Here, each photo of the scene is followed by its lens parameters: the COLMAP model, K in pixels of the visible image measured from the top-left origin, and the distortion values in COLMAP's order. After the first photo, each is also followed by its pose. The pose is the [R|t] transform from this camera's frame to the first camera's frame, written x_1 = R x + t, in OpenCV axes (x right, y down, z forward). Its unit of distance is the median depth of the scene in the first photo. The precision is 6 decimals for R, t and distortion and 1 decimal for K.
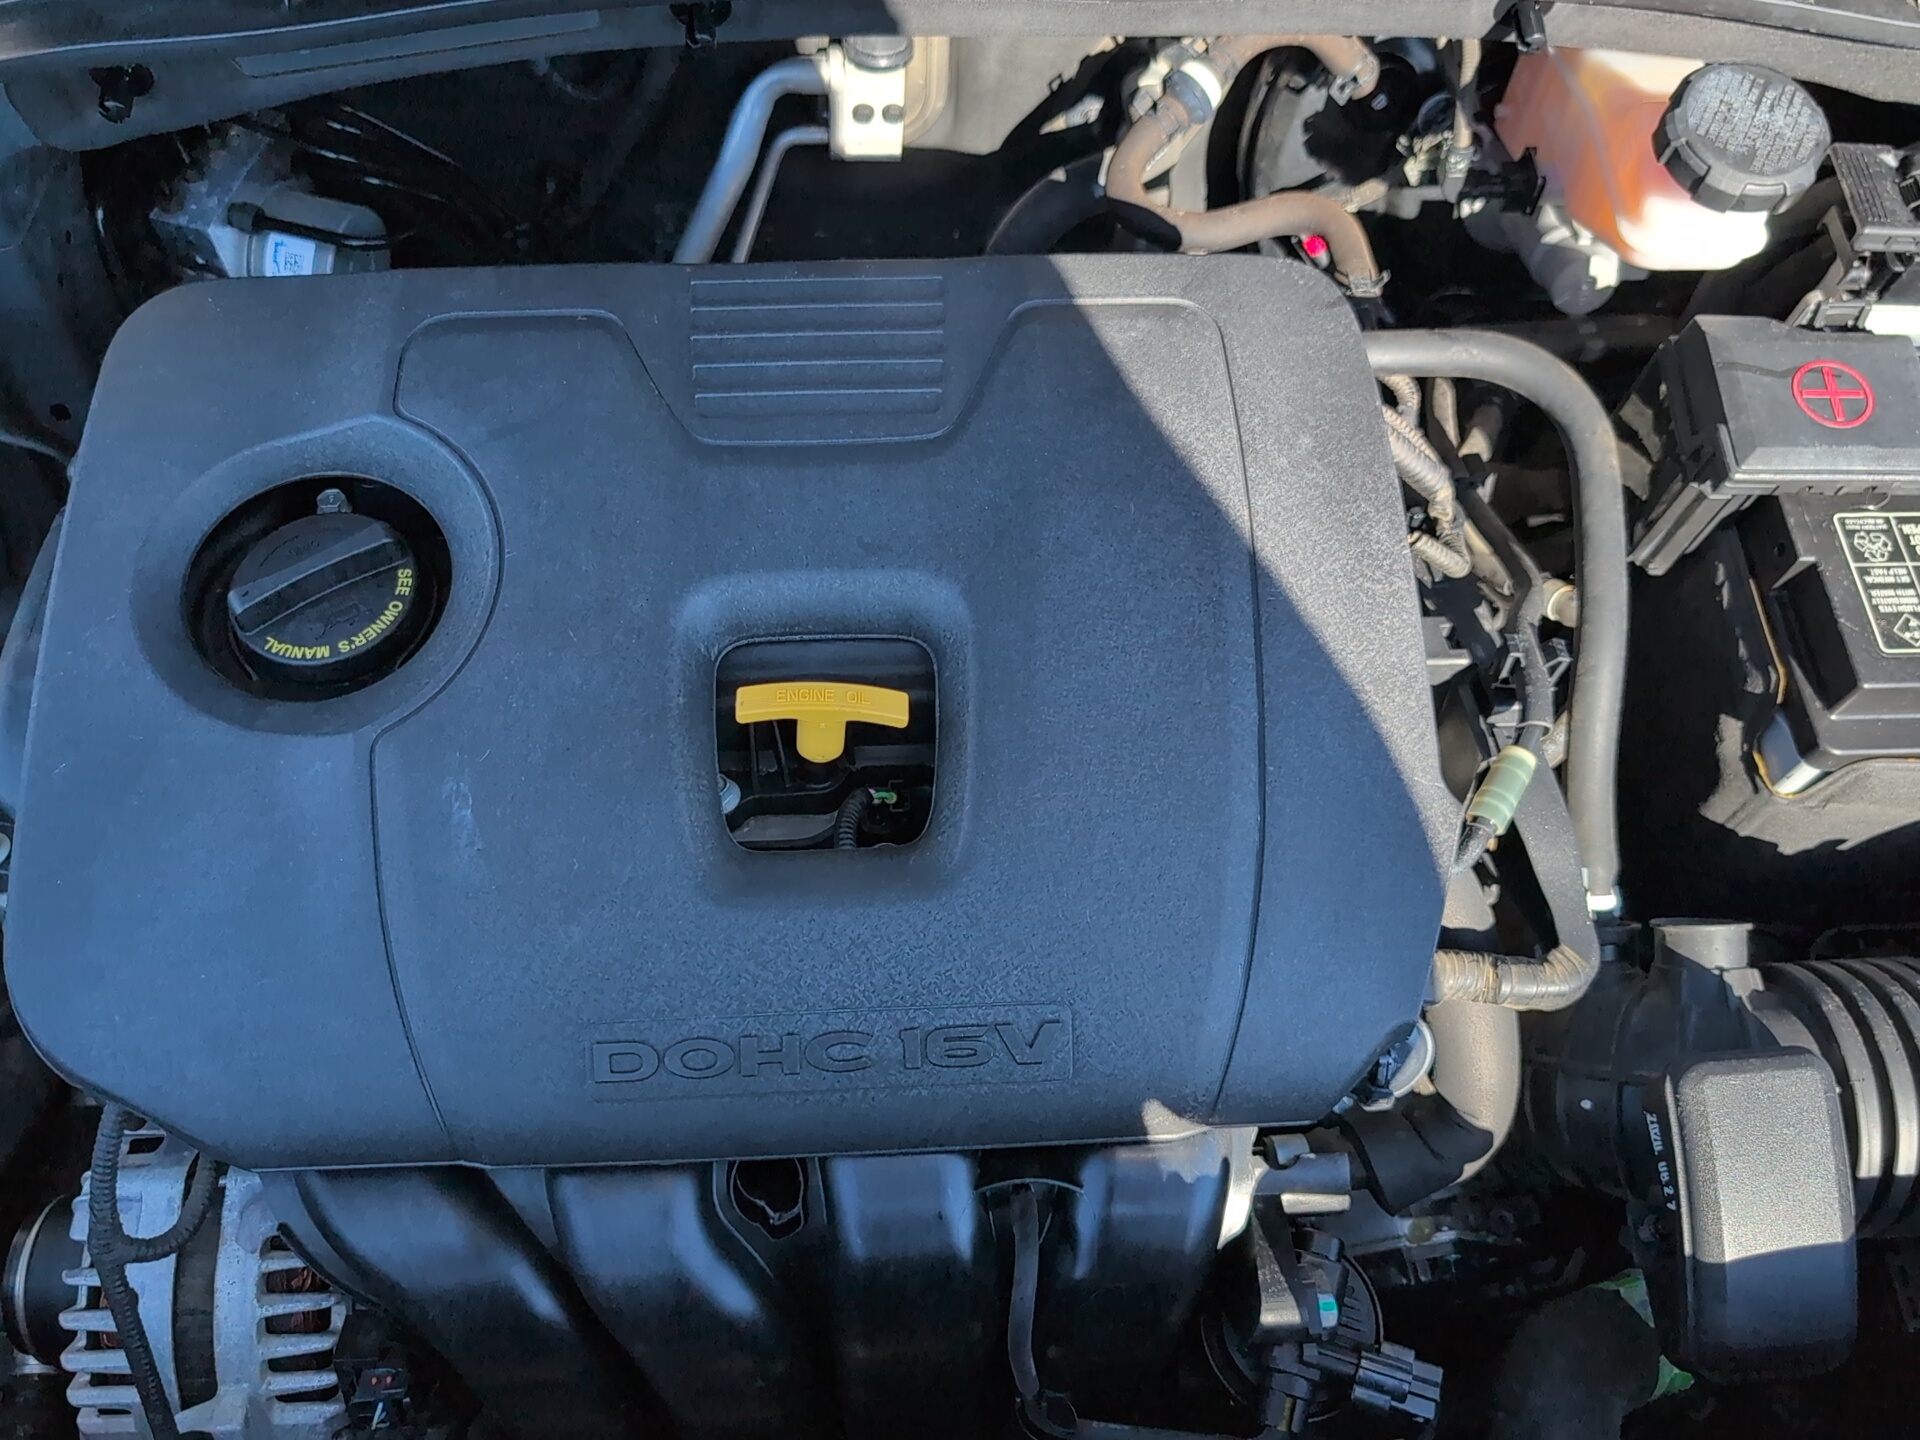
lens RADIAL K [[1604.0, 0, 960.0], [0, 1604.0, 720.0], [0, 0, 1]] dist [-0.014850, -0.006710]
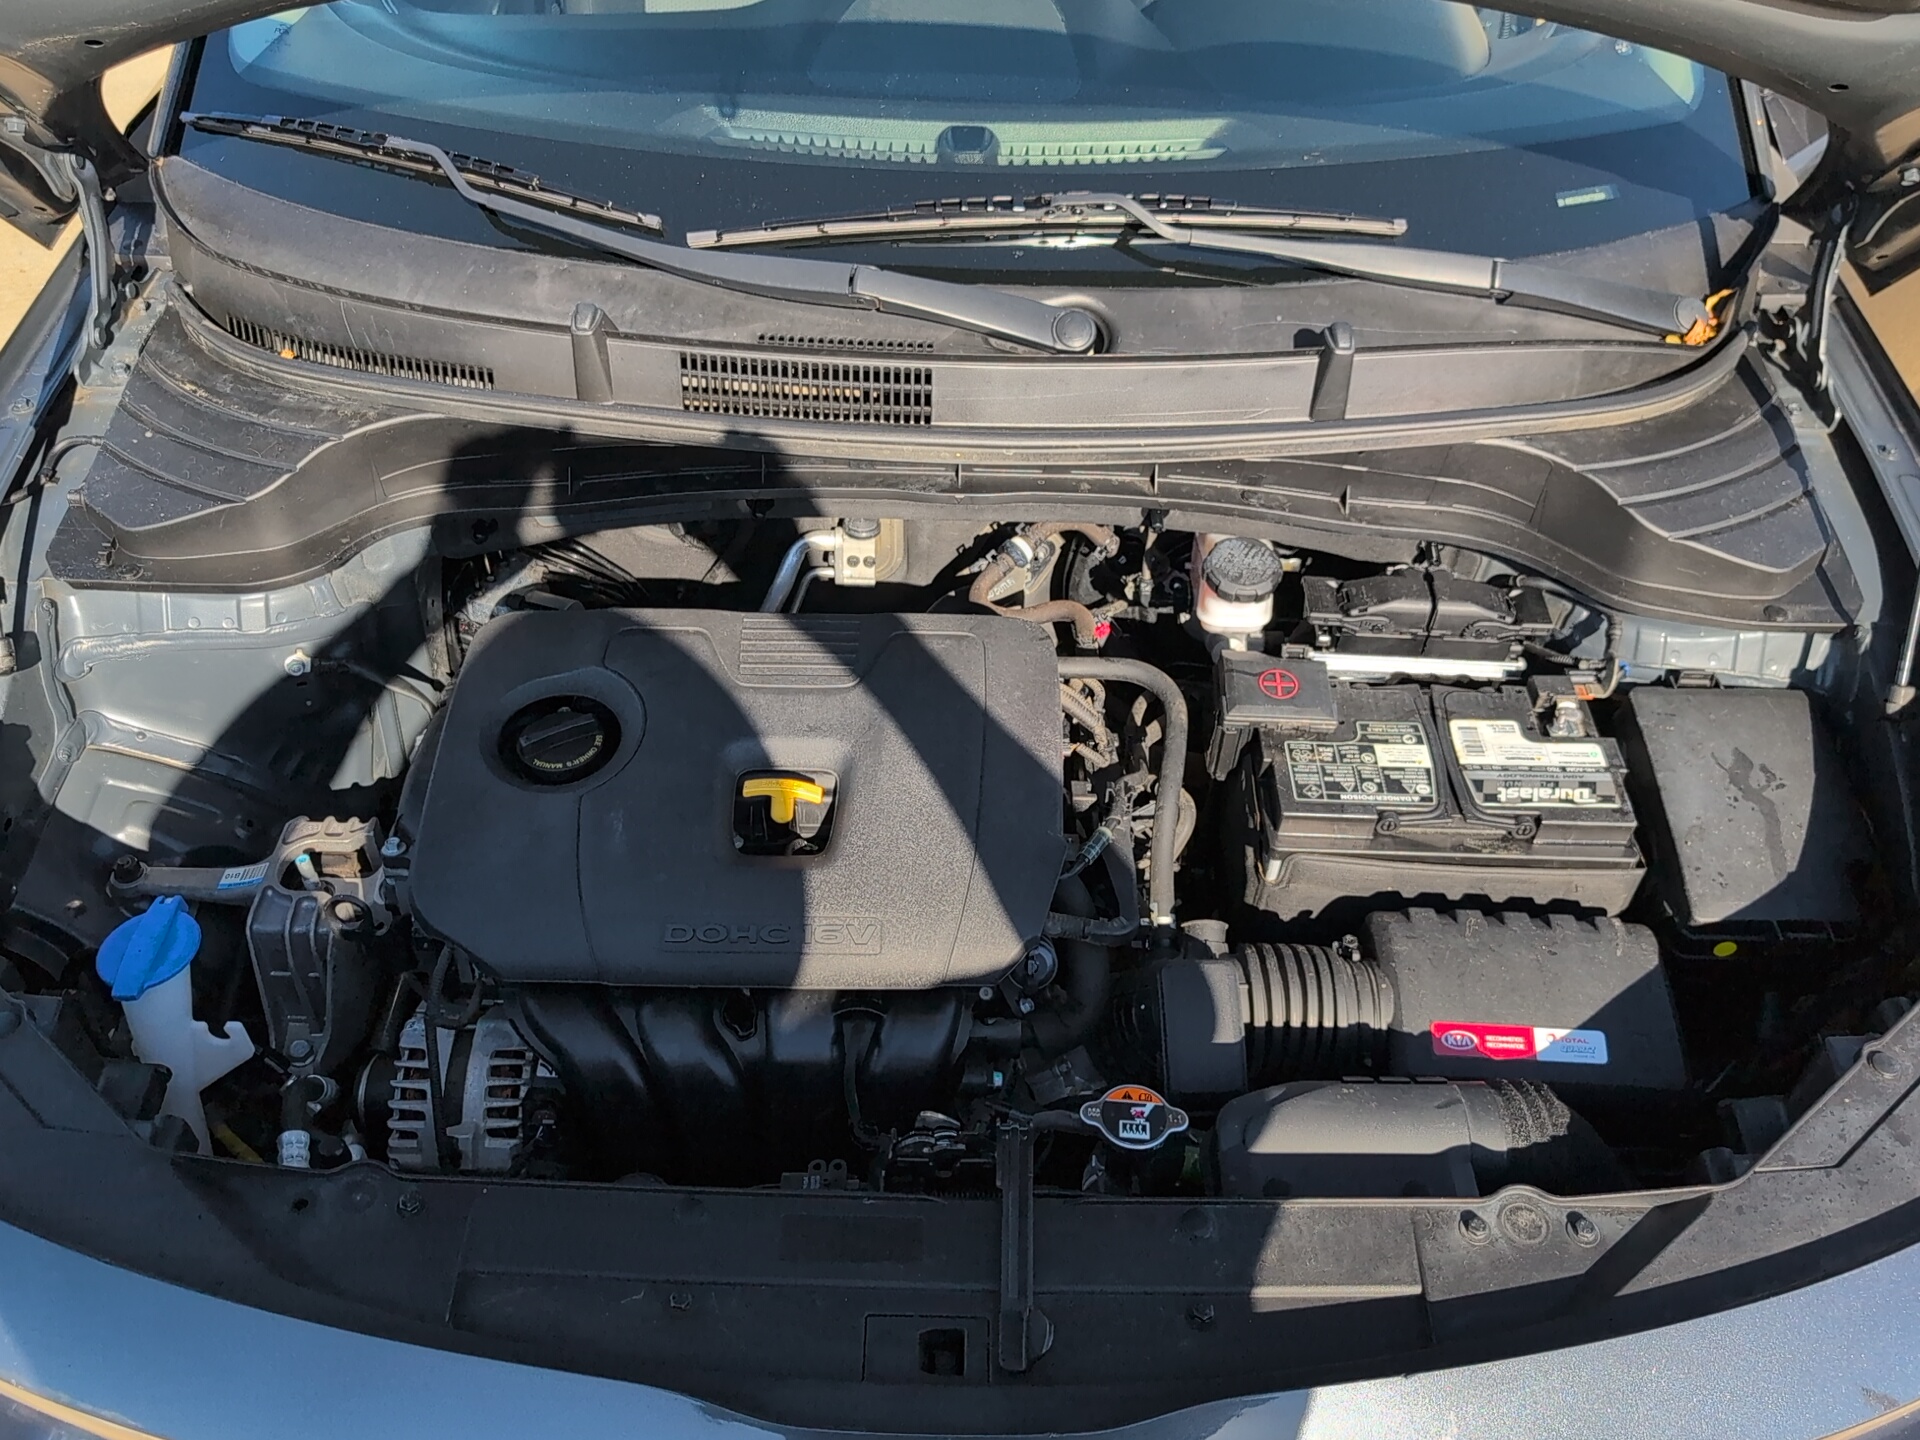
lens RADIAL K [[1604.0, 0, 960.0], [0, 1604.0, 720.0], [0, 0, 1]] dist [-0.014850, -0.006710]
pose [[0.998079, 0.032703, -0.052622, 0.235262], [-0.046721, 0.955093, -0.292598, 0.460625], [0.040690, 0.294495, 0.954786, -0.978930]]
